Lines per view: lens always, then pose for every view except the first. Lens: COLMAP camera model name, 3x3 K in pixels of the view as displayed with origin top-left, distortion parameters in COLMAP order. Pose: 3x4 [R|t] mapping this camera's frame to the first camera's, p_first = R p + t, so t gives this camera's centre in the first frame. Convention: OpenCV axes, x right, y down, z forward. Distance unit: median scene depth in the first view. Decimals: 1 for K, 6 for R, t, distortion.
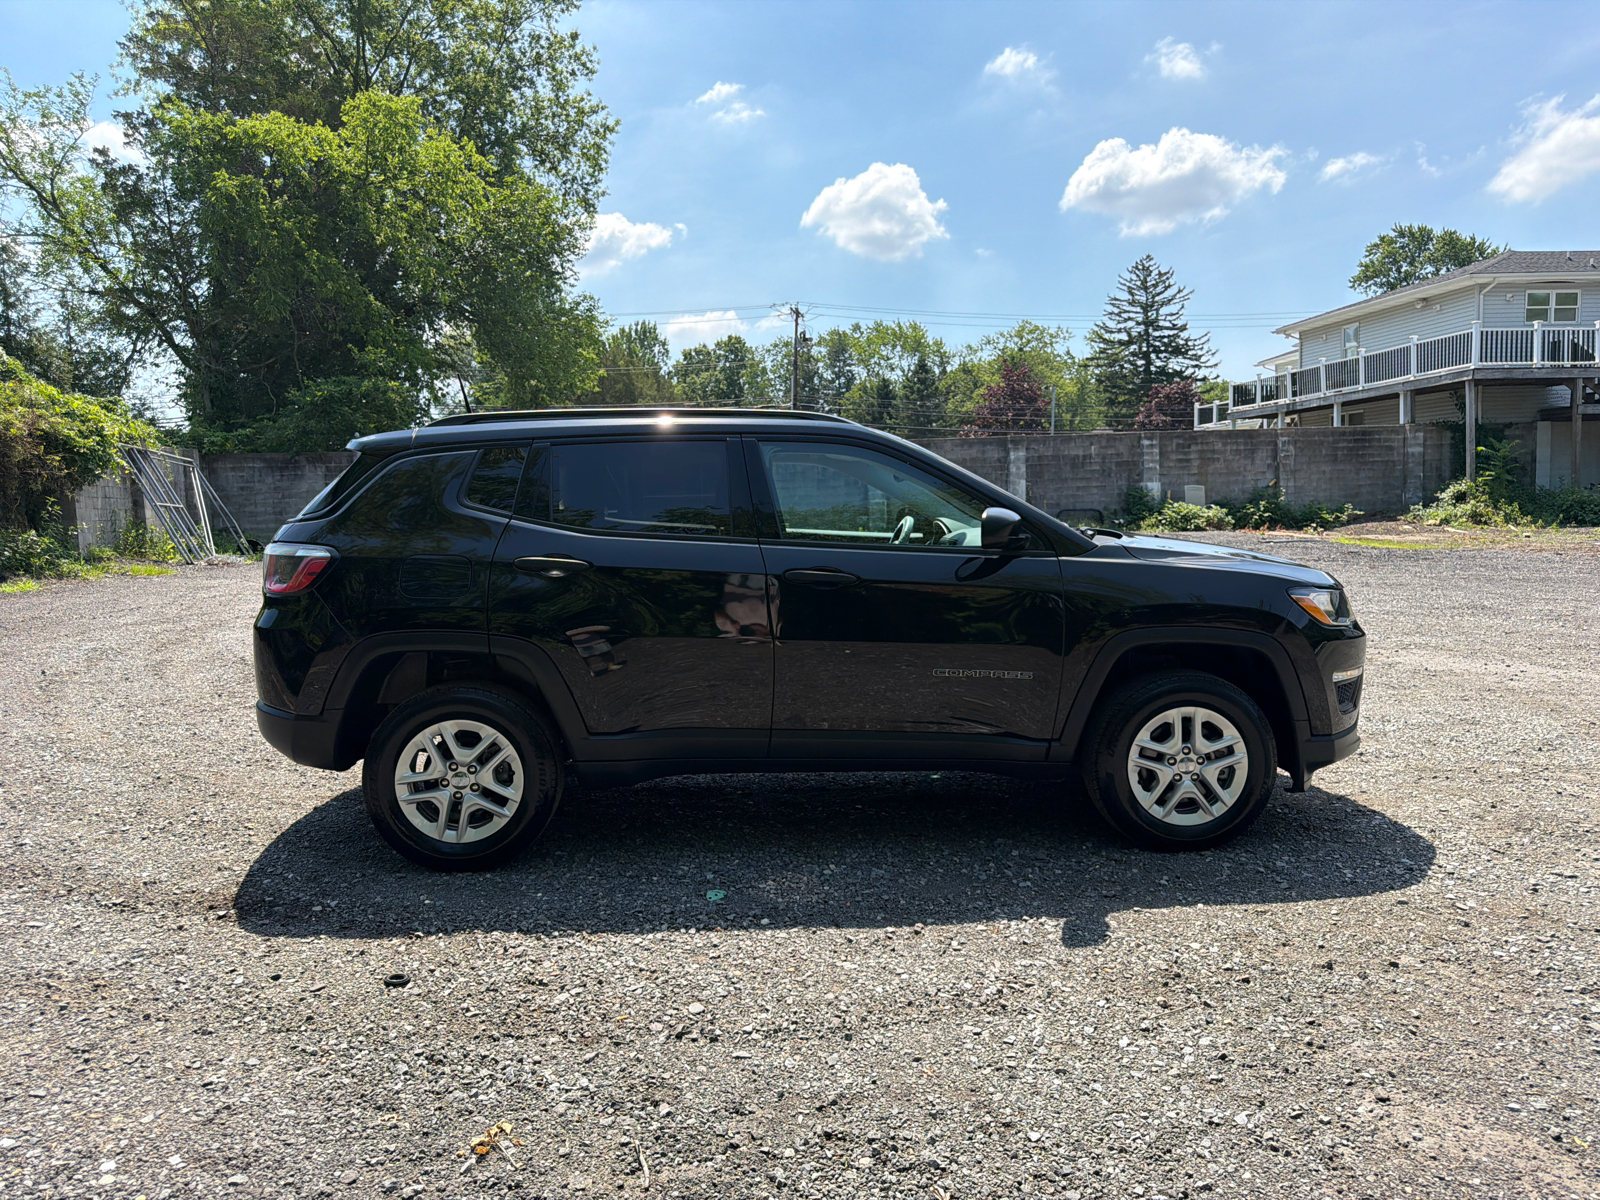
lens RADIAL K [[1129.9, 0, 805.1], [0, 1129.9, 611.7], [0, 0, 1]] dist [0.041458, -0.058069]
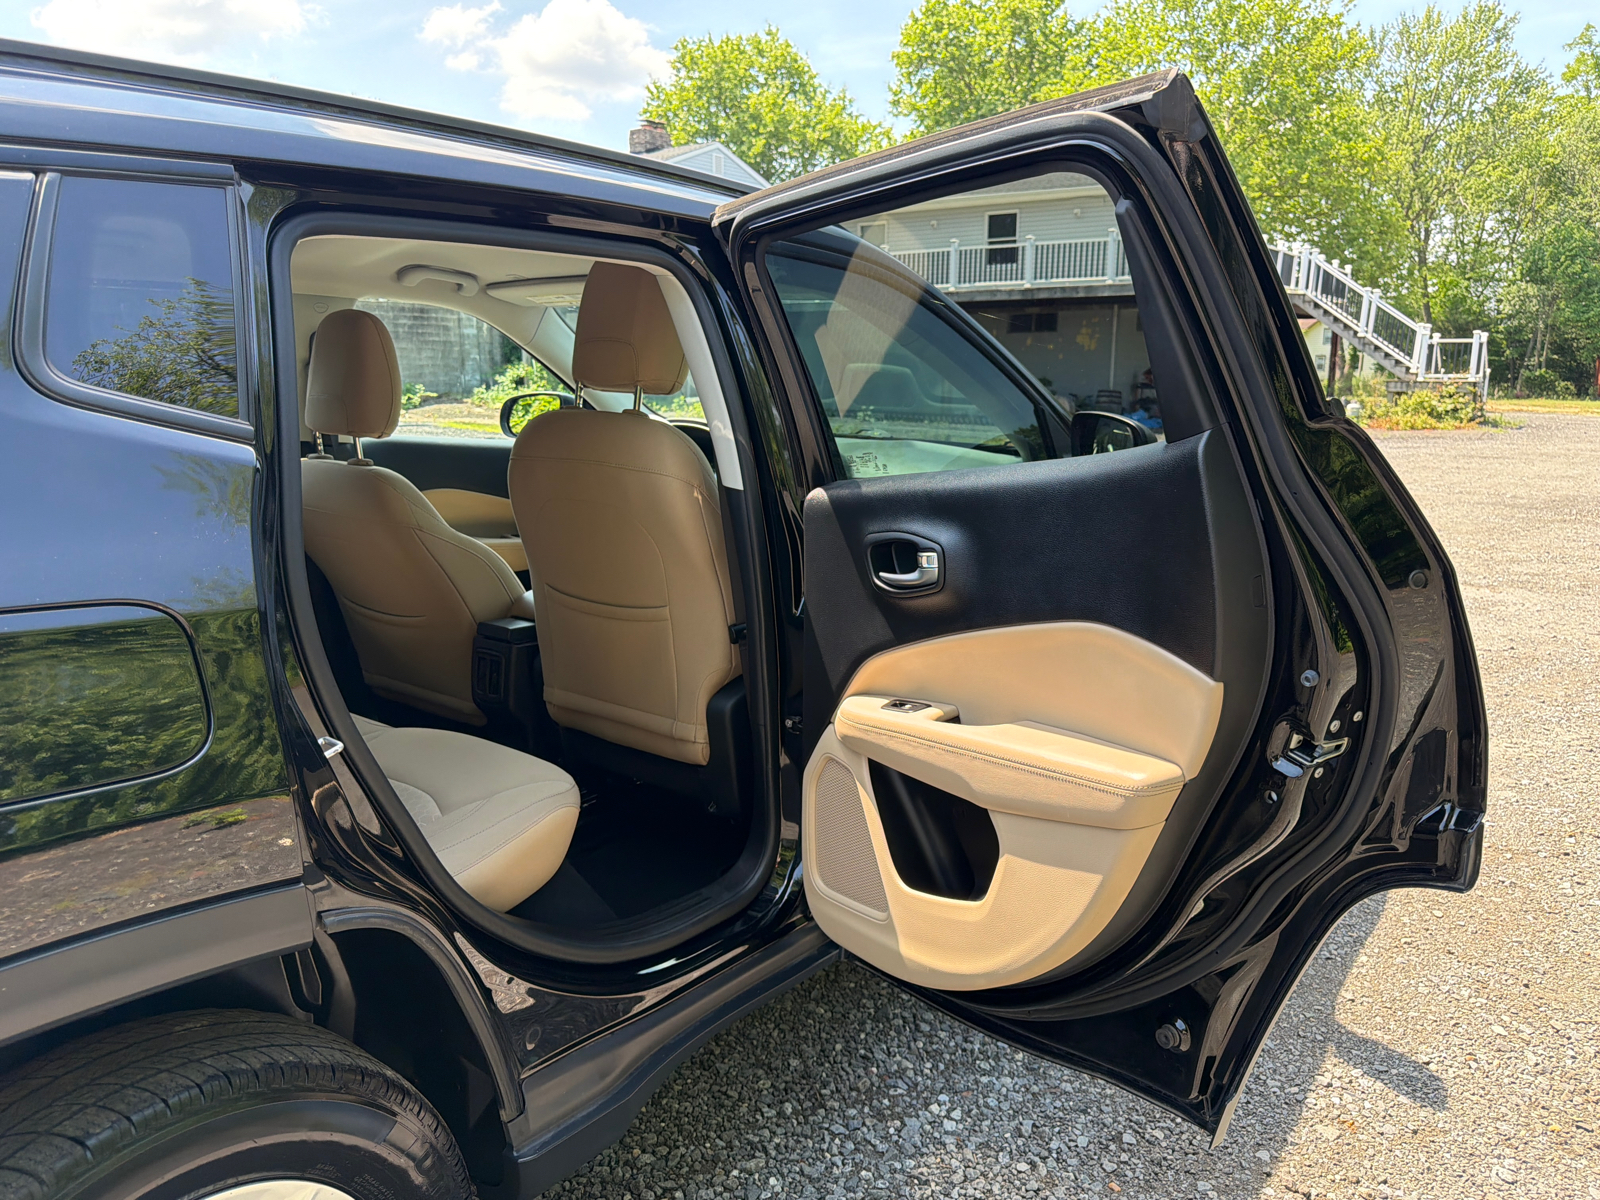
lens RADIAL K [[1165.0, 0, 809.6], [0, 1165.0, 600.3], [0, 0, 1]] dist [0.002134, -0.004408]
pose [[0.657523, -0.114723, 0.744649, -0.052552], [0.046594, 0.992639, 0.111787, -0.009097], [-0.751992, -0.038806, 0.658029, 0.096881]]
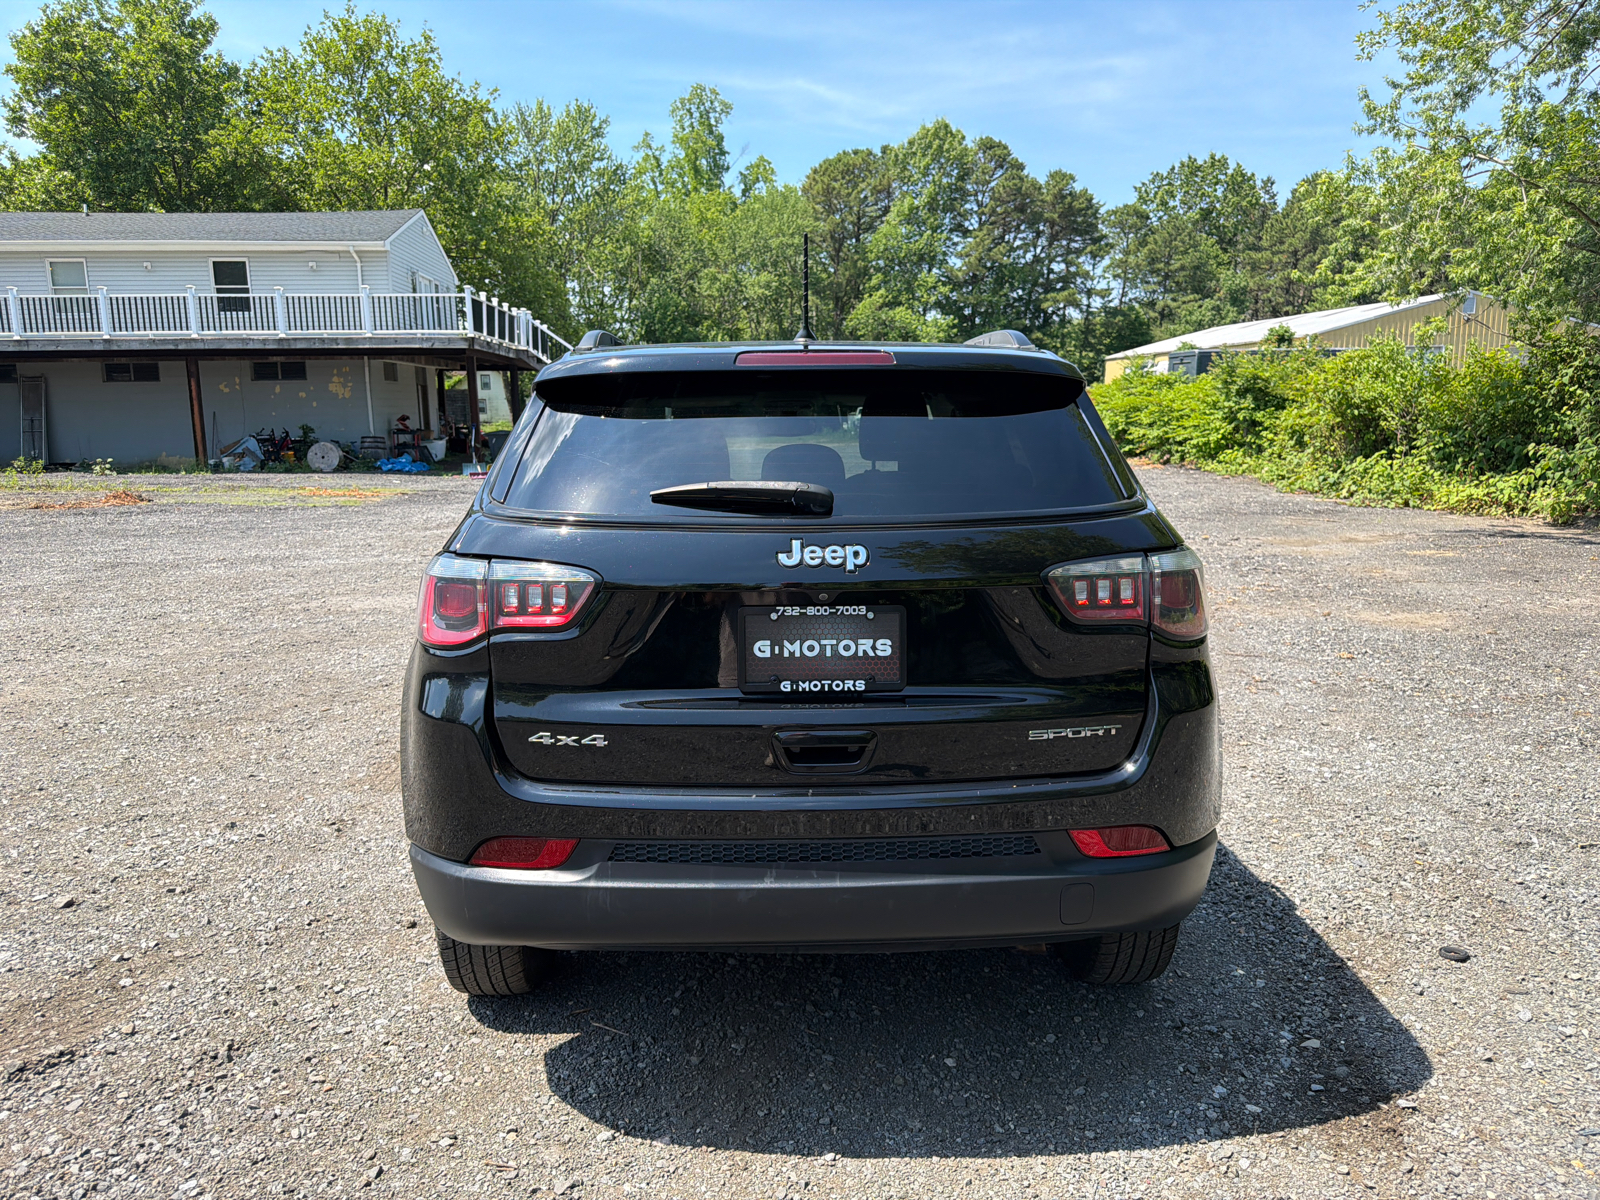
lens RADIAL K [[1135.5, 0, 800.0], [0, 1135.5, 600.0], [0, 0, 1]] dist [0.044764, -0.058032]
pose [[0.023839, -0.136779, 0.990315, -0.136120], [0.105780, 0.985380, 0.133551, -0.016133], [-0.994104, 0.101572, 0.037959, 0.155554]]
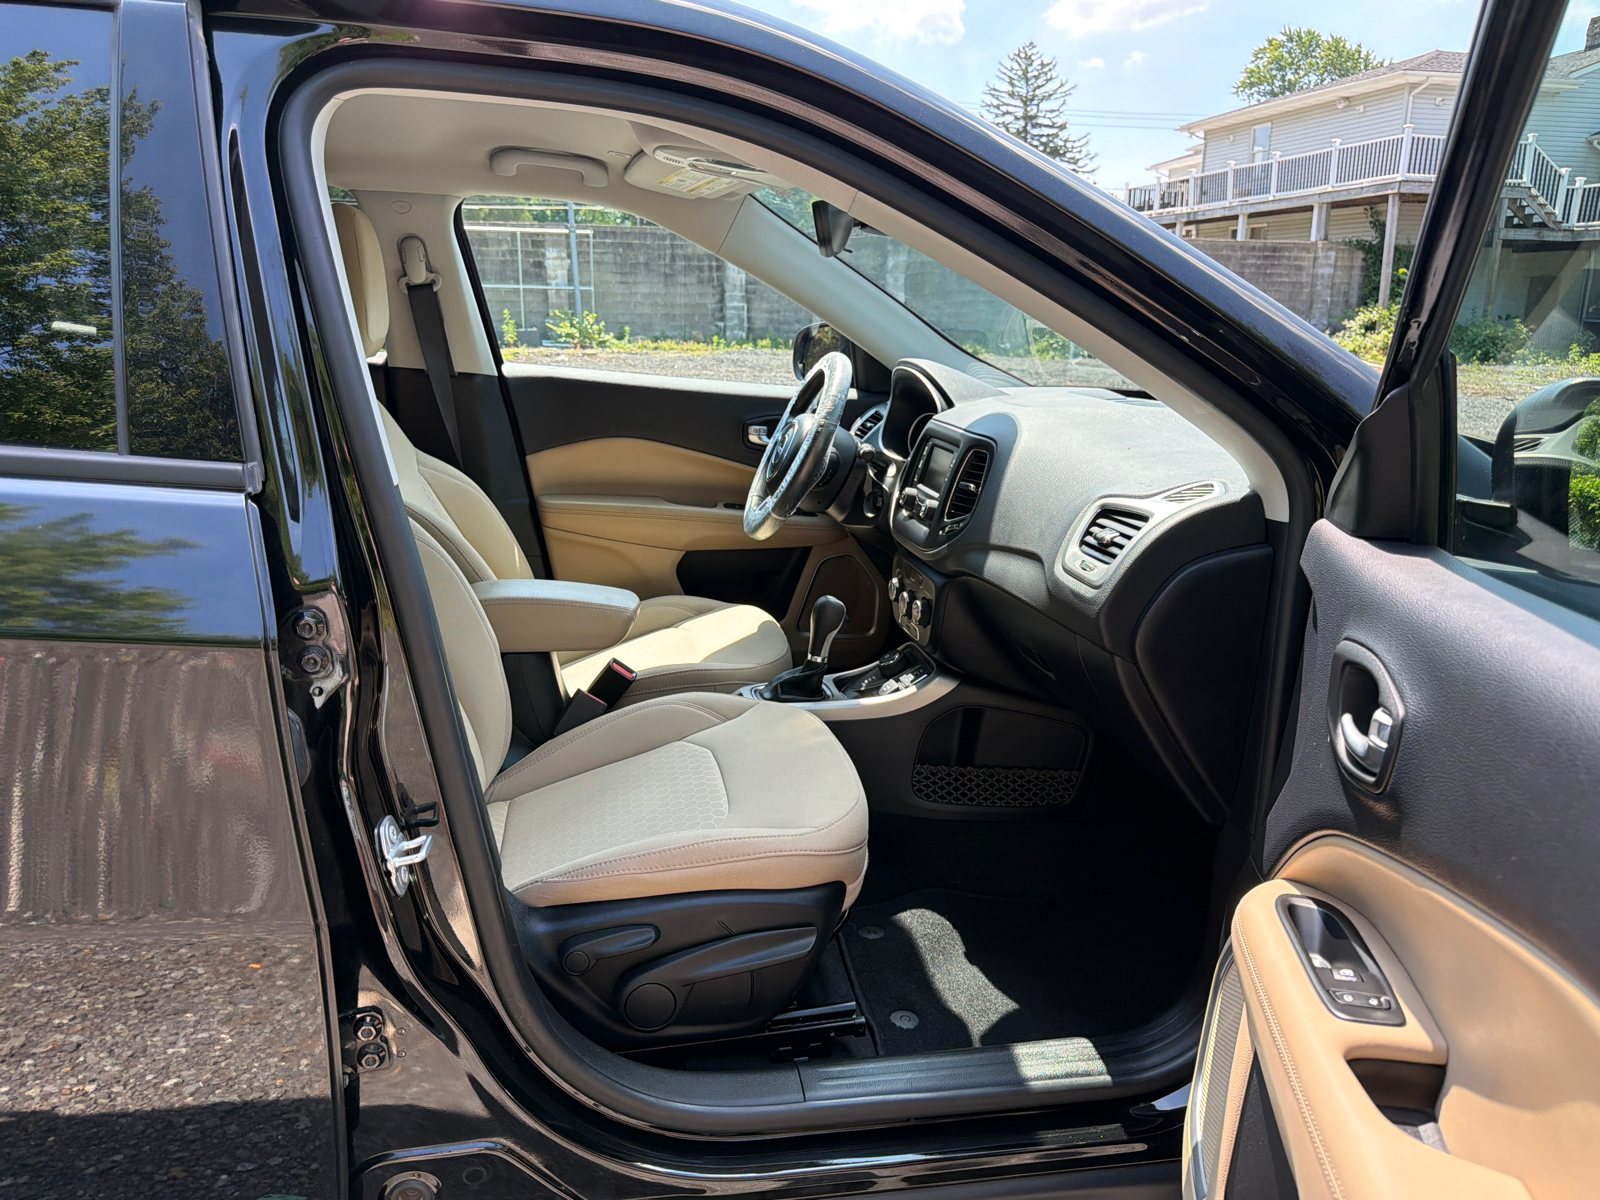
lens RADIAL K [[1129.9, 0, 805.1], [0, 1129.9, 611.7], [0, 0, 1]] dist [0.041458, -0.058069]
pose [[0.991636, 0.007992, 0.128816, 0.007197], [-0.029586, 0.985579, 0.166608, -0.012579], [-0.125627, -0.169026, 0.977573, 0.112536]]
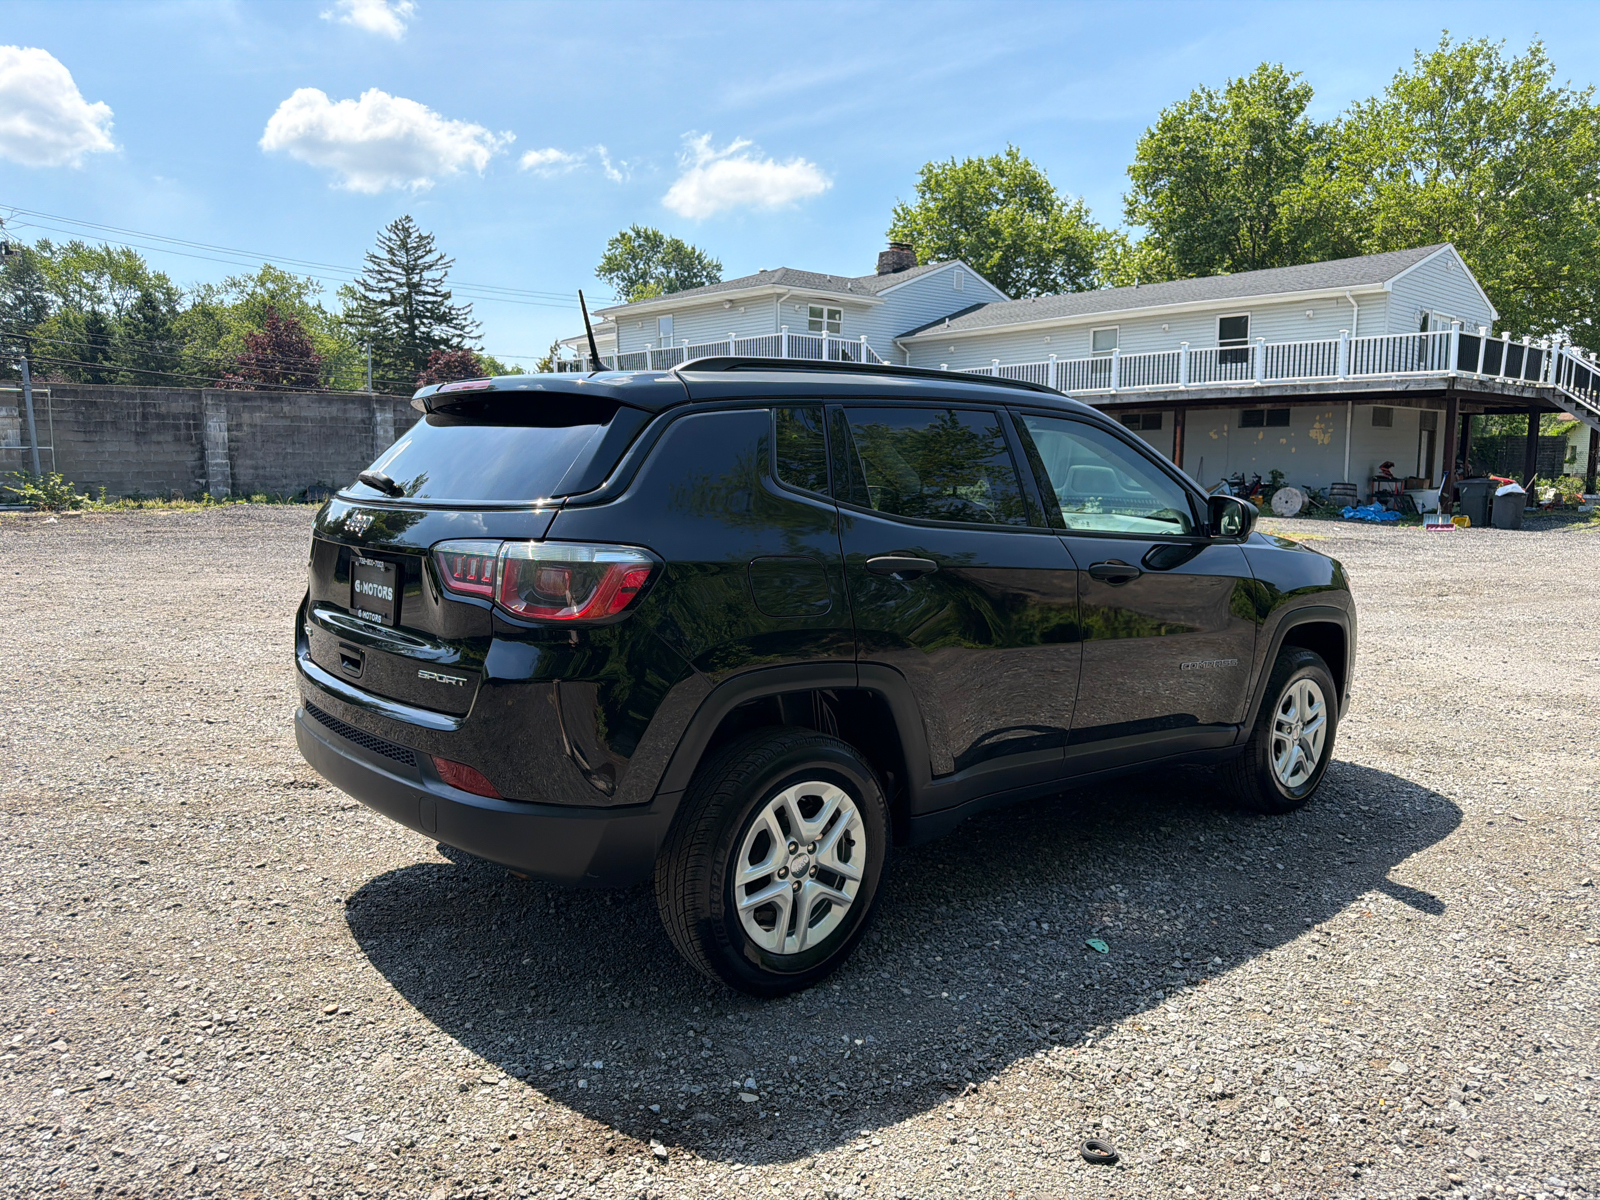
lens RADIAL K [[1135.5, 0, 800.0], [0, 1135.5, 600.0], [0, 0, 1]] dist [0.044764, -0.058032]
pose [[0.797790, -0.040721, 0.601558, -0.098111], [0.030901, 0.999167, 0.026655, -0.004693], [-0.602143, -0.002676, 0.798384, 0.058536]]
